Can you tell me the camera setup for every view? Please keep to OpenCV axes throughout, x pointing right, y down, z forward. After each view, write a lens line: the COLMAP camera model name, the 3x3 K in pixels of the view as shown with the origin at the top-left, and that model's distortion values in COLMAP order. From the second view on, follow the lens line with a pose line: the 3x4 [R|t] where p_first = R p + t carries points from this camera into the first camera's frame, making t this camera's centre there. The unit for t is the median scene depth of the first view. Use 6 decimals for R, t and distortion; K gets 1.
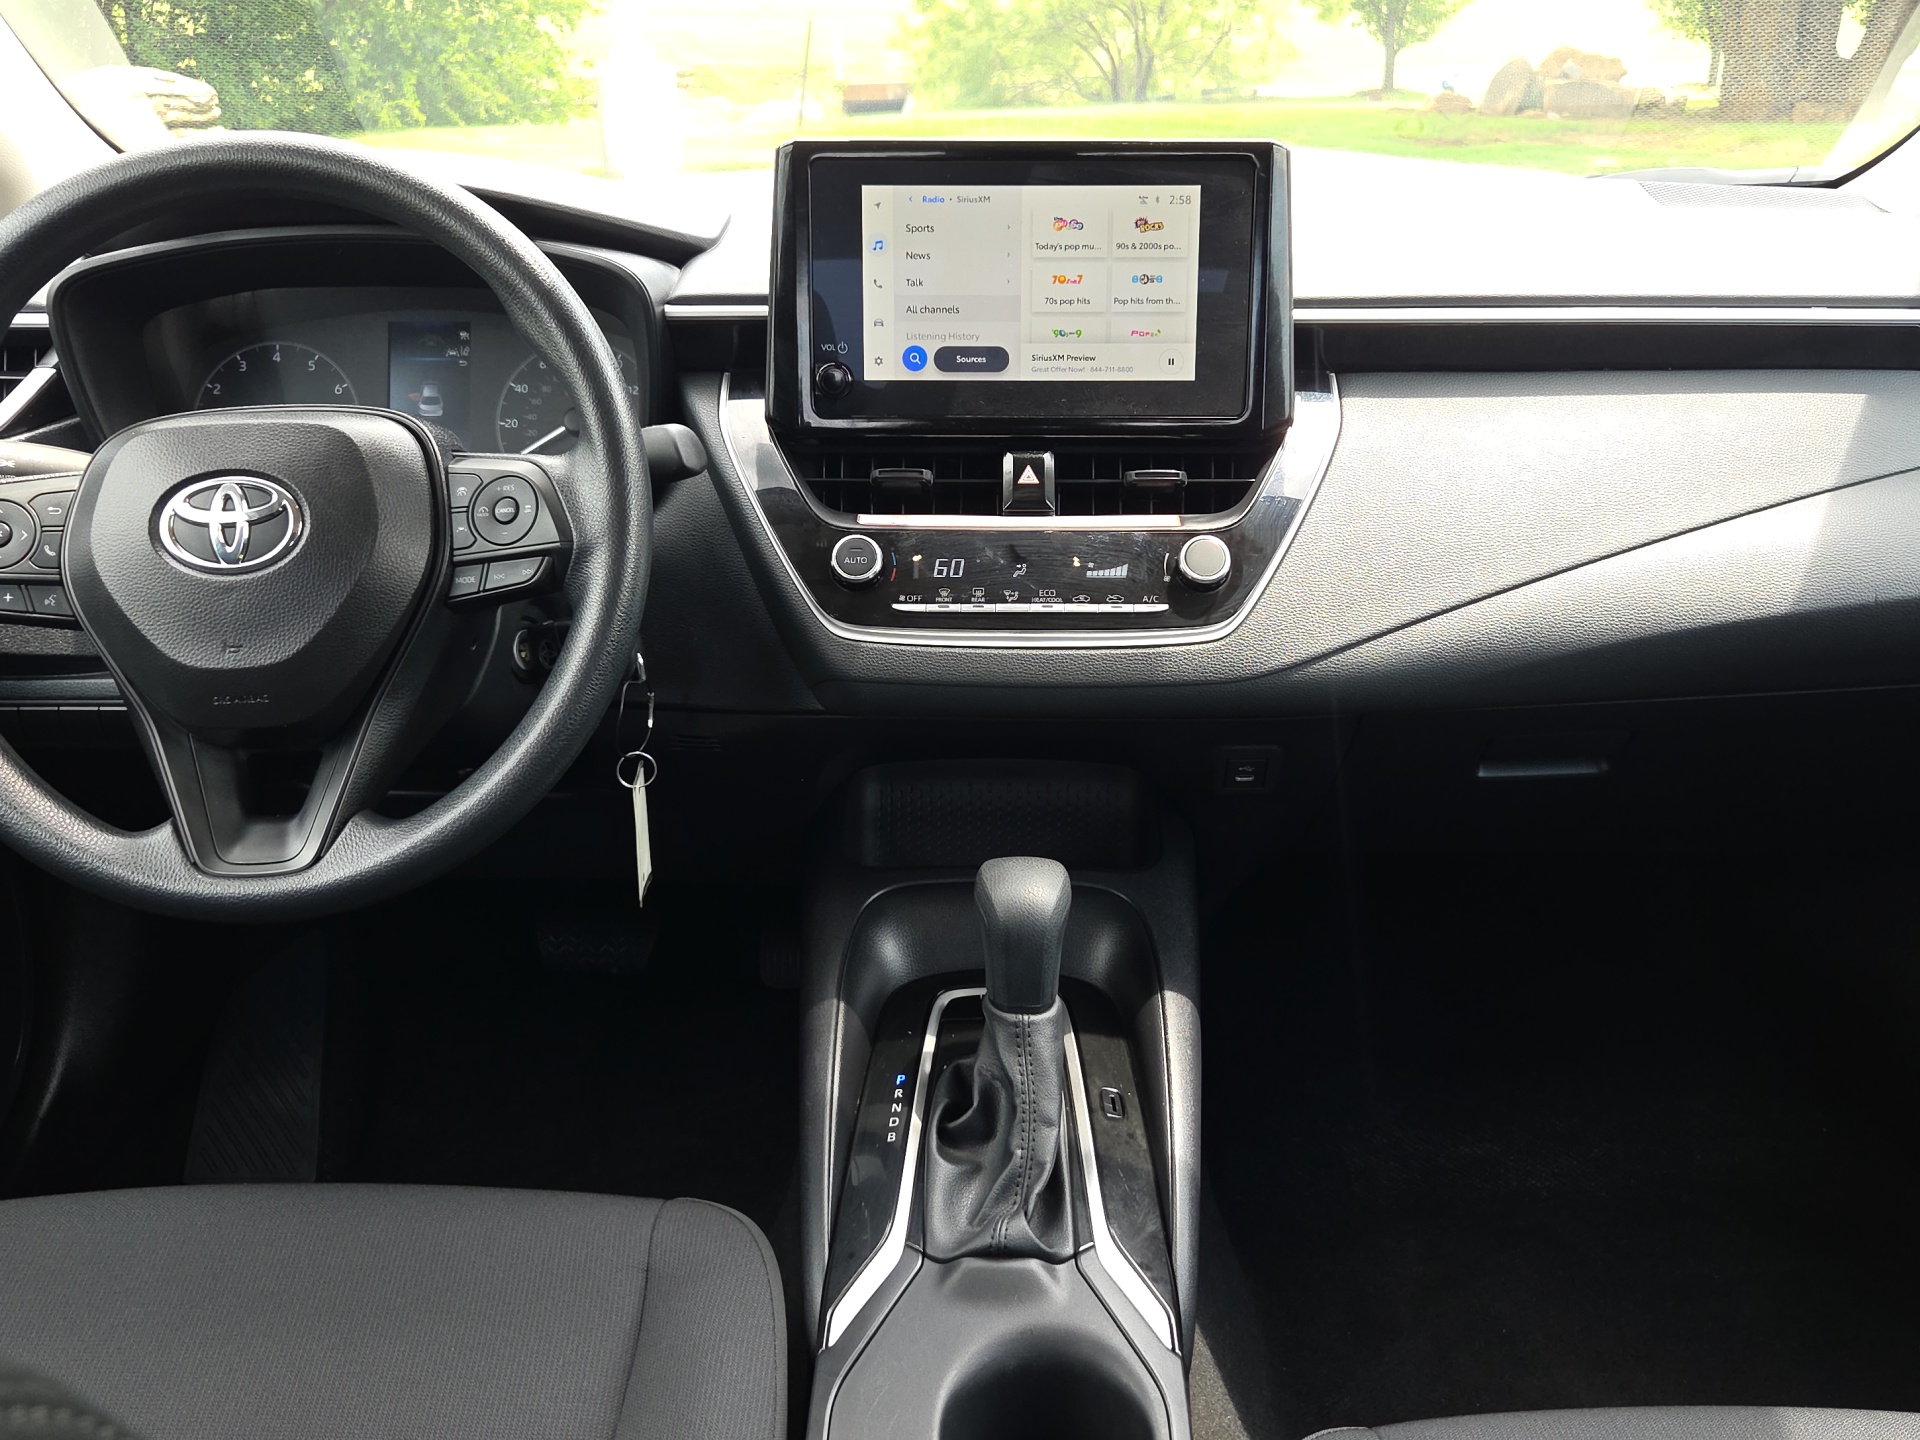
lens RADIAL K [[1799.9, 0, 955.7], [0, 1799.9, 703.0], [0, 0, 1]] dist [0.050360, 0.000000]
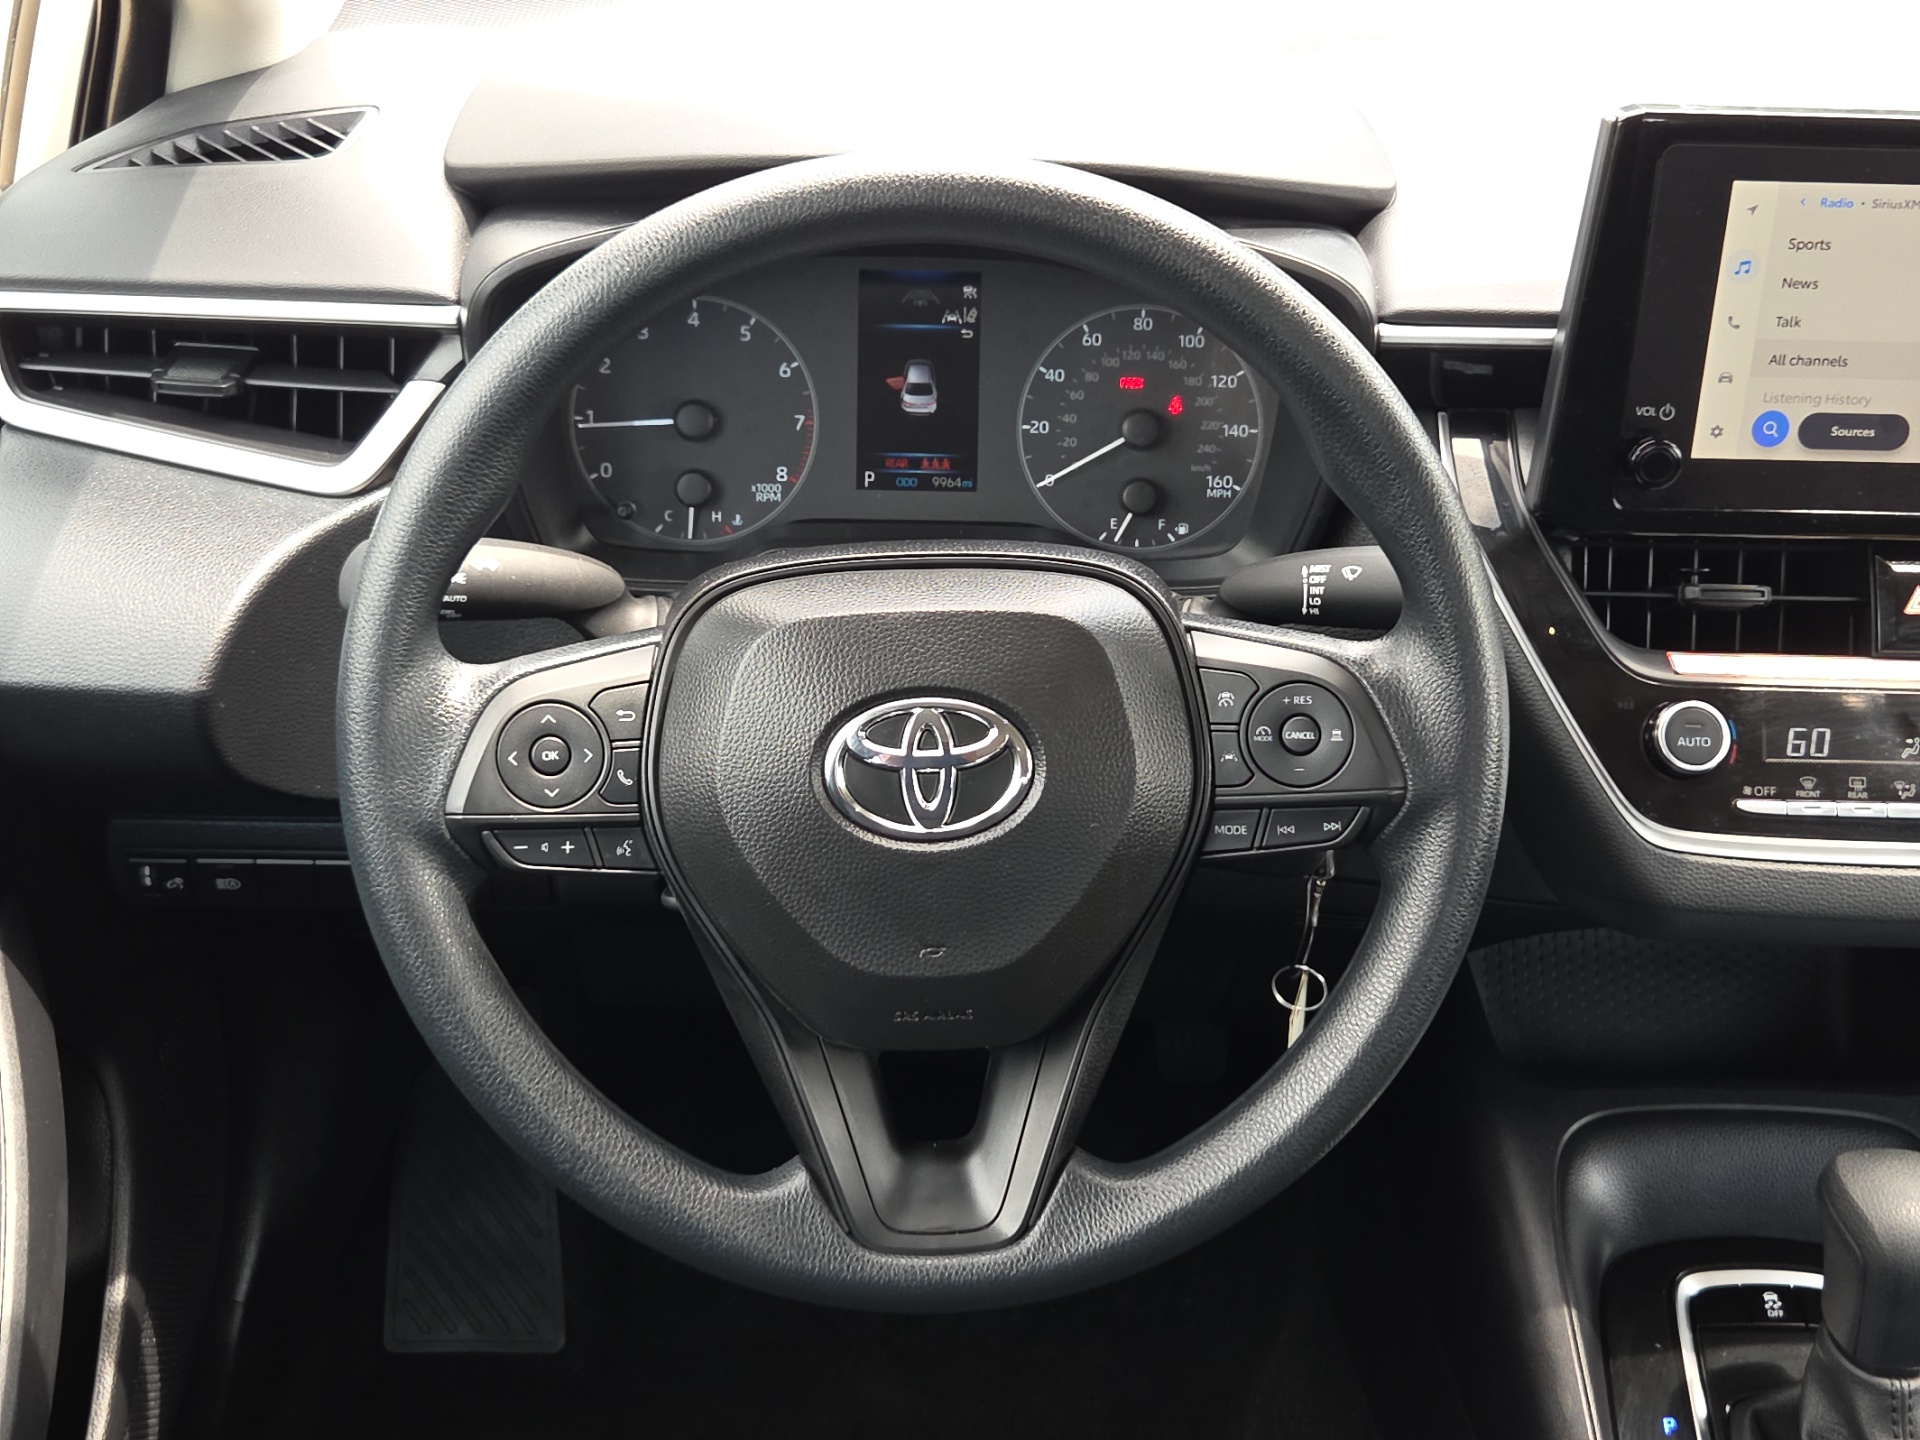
lens RADIAL K [[2443.0, 0, 979.3], [0, 2443.0, 710.0], [0, 0, 1]] dist [0.075041, 0.000000]
pose [[0.997967, 0.013283, 0.062339, -0.380543], [-0.023472, 0.985897, 0.165697, -0.236492], [-0.059259, -0.166823, 0.984204, 0.089607]]
